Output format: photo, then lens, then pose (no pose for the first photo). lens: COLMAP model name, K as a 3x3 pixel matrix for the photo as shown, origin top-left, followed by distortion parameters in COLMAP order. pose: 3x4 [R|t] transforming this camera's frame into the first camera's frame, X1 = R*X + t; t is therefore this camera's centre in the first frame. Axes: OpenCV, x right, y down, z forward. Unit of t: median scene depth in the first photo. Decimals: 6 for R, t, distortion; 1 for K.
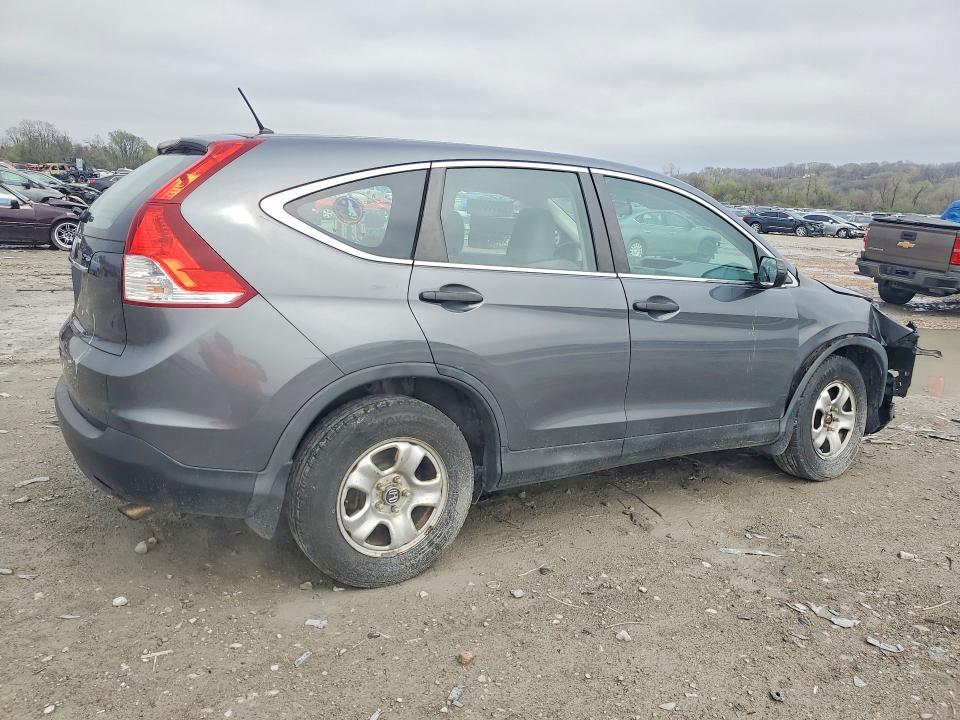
lens RADIAL K [[729.0, 0, 480.0], [0, 729.0, 360.0], [0, 0, 1]] dist [0.022838, -0.002636]
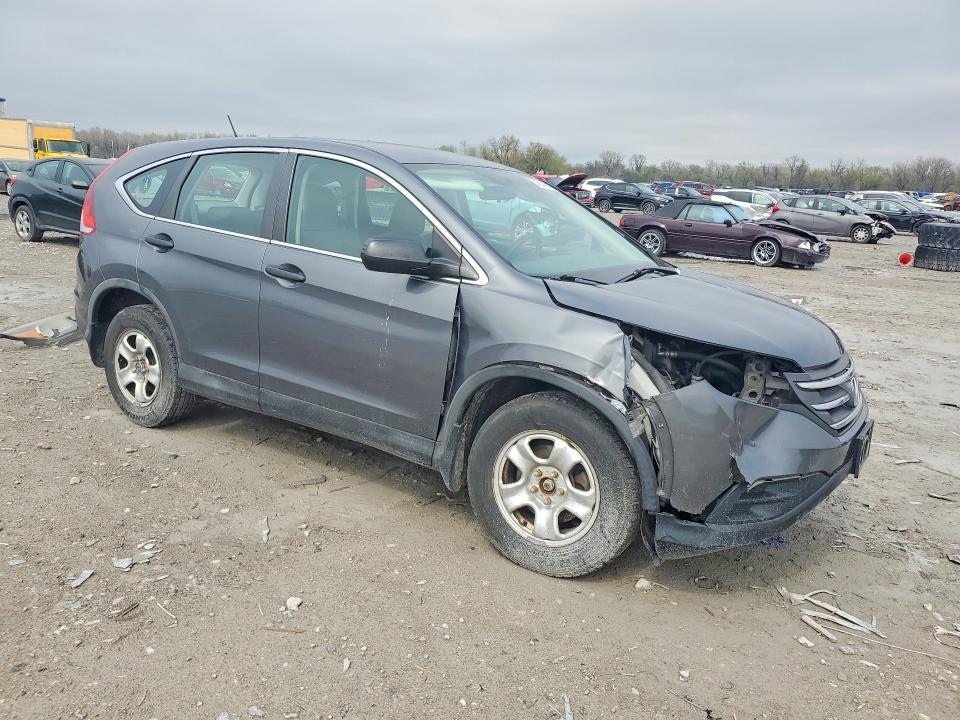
lens RADIAL K [[752.2, 0, 480.0], [0, 752.2, 360.0], [0, 0, 1]] dist [0.007056, 0.003413]
pose [[0.408595, 0.172045, -0.896354, 0.751924], [-0.215295, 0.972528, 0.088525, -0.059750], [0.886960, 0.156810, 0.434411, 0.437955]]
